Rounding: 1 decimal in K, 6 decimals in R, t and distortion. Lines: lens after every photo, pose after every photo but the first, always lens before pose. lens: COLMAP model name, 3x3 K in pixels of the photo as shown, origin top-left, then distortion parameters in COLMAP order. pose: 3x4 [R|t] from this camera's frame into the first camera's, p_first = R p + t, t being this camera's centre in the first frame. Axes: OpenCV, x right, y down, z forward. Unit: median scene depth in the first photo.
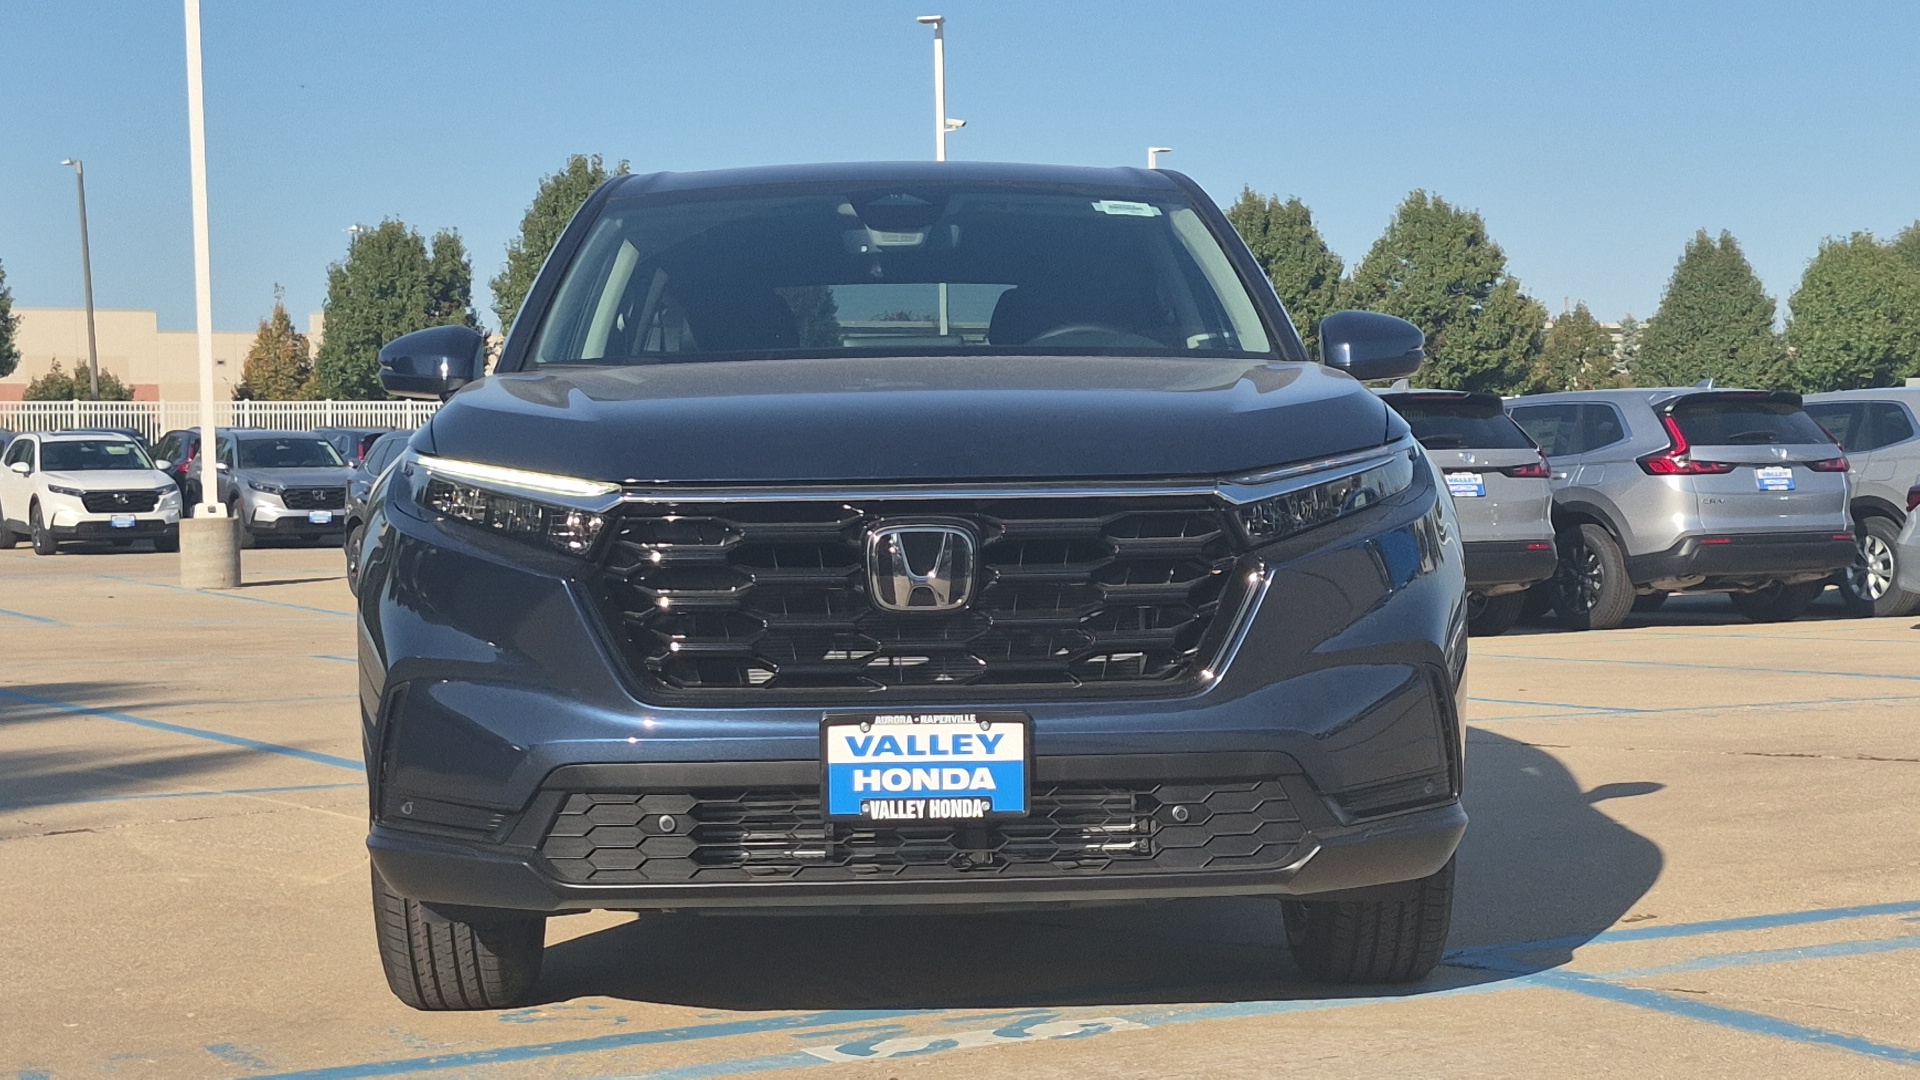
lens RADIAL K [[3023.1, 0, 960.0], [0, 3023.1, 540.0], [0, 0, 1]] dist [0.123149, -0.046264]
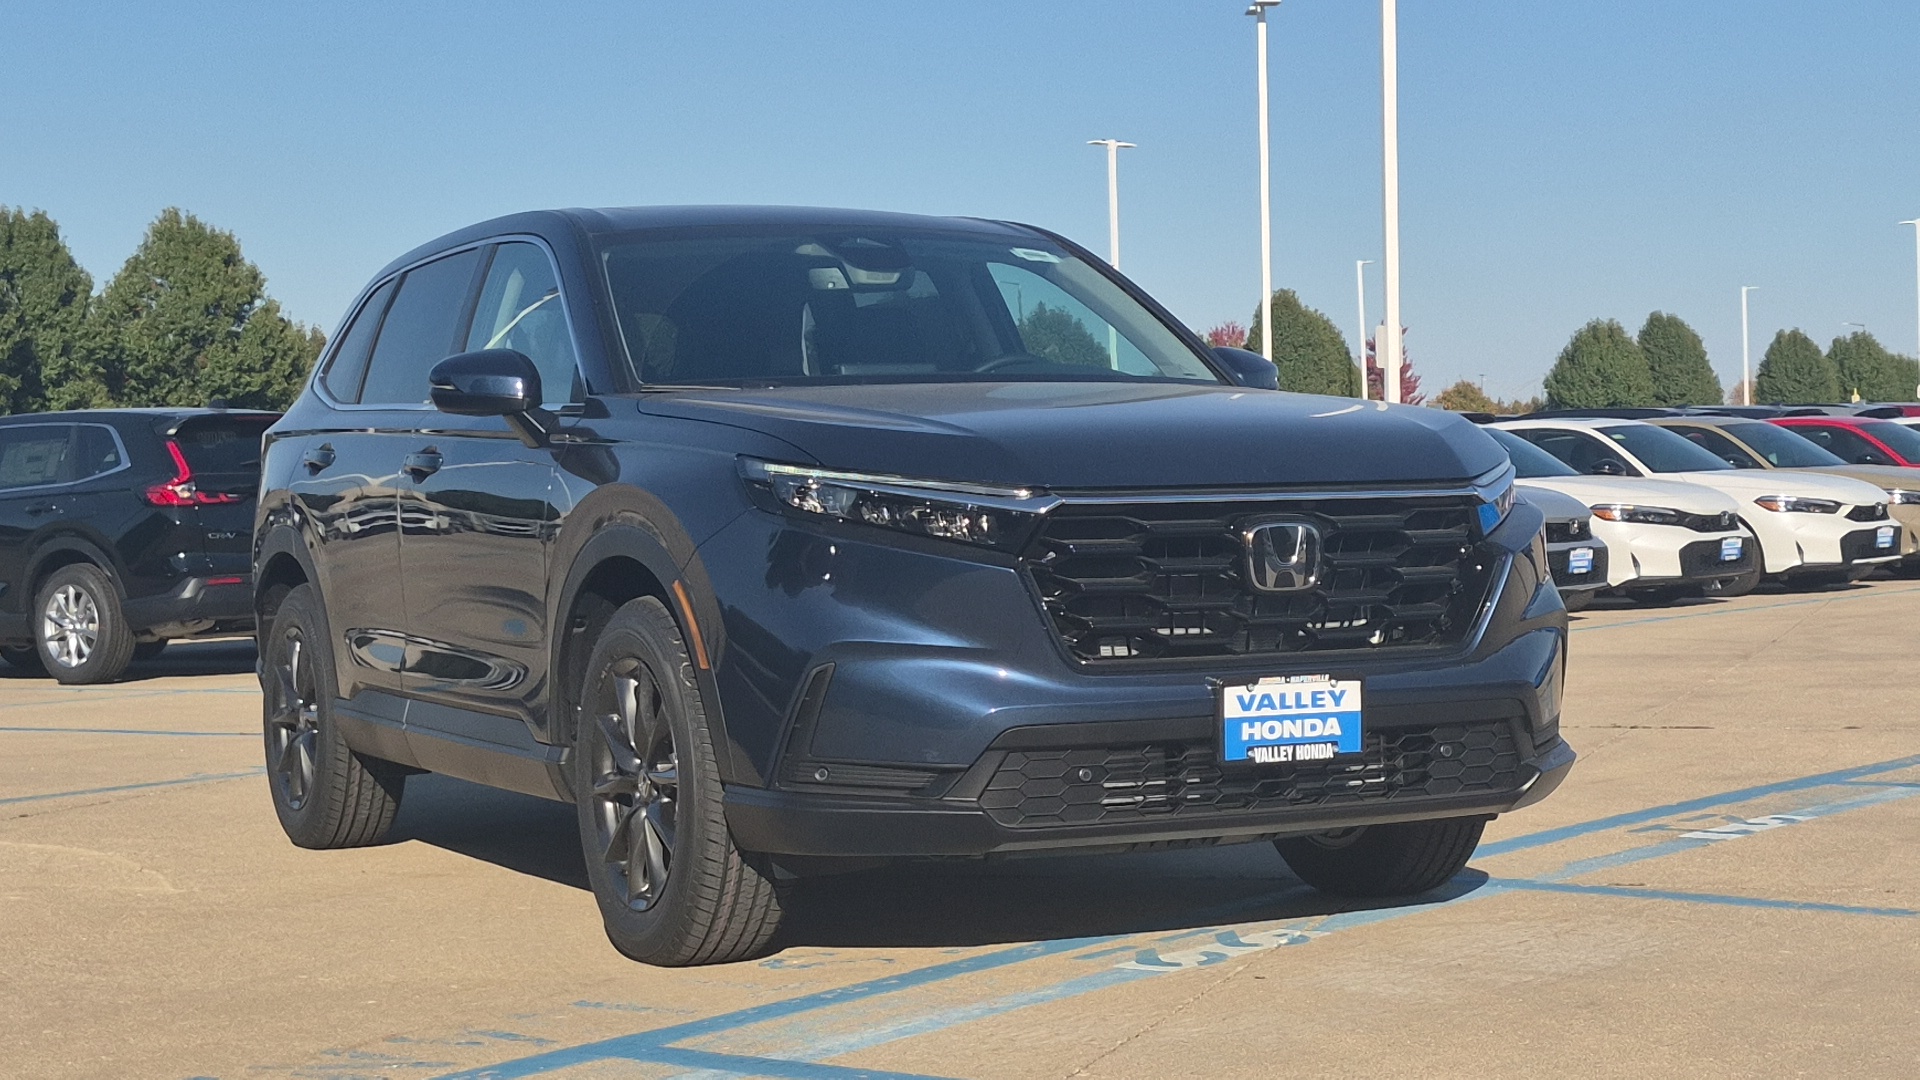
lens RADIAL K [[3023.1, 0, 960.0], [0, 3023.1, 540.0], [0, 0, 1]] dist [0.123149, -0.046264]
pose [[0.914277, -0.011546, 0.404925, -0.627324], [0.014713, 0.999881, -0.004709, 0.006576], [-0.404822, 0.010263, 0.914338, -0.066155]]
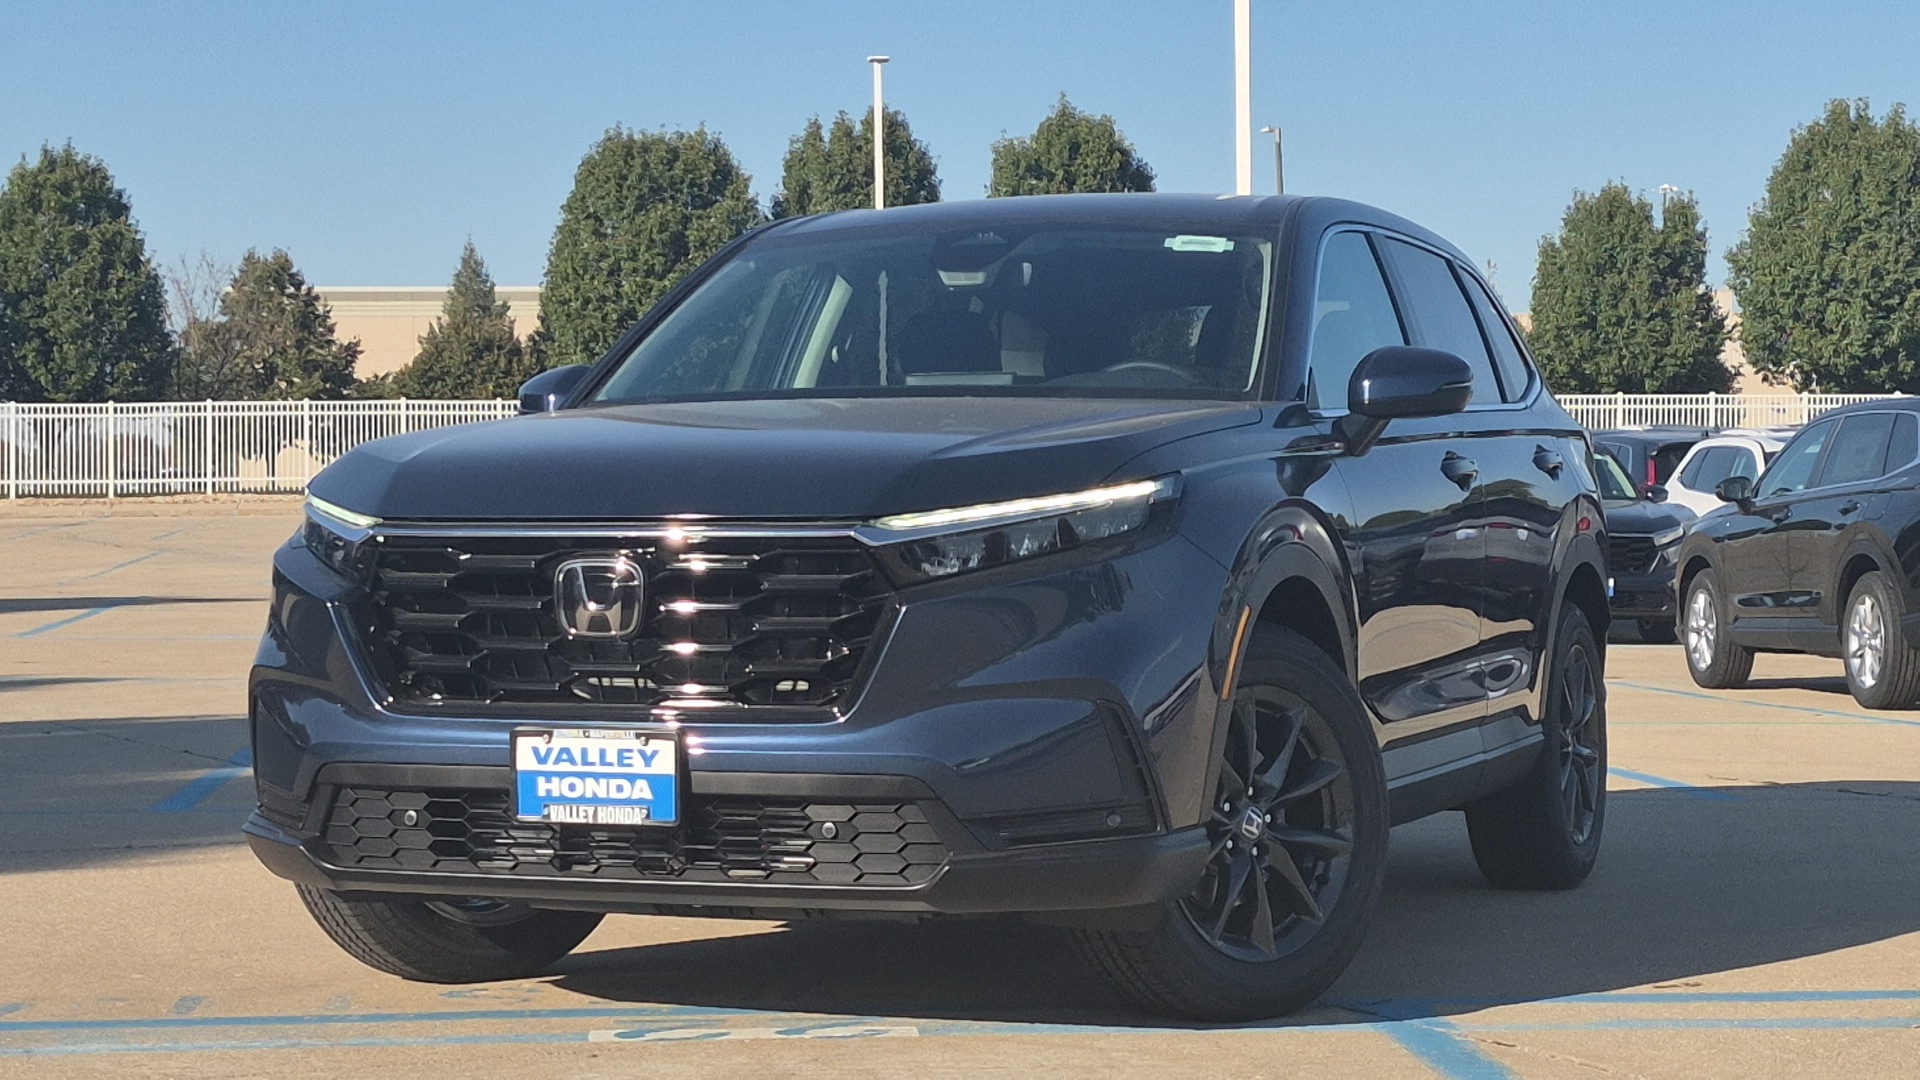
lens RADIAL K [[3582.0, 0, 960.0], [0, 3582.0, 540.0], [0, 0, 1]] dist [0.067082, 0.297770]
pose [[0.922831, 0.016001, -0.384872, 0.617897], [-0.017552, 0.999846, -0.000516, -0.013886], [0.384805, 0.007231, 0.922970, -0.168629]]
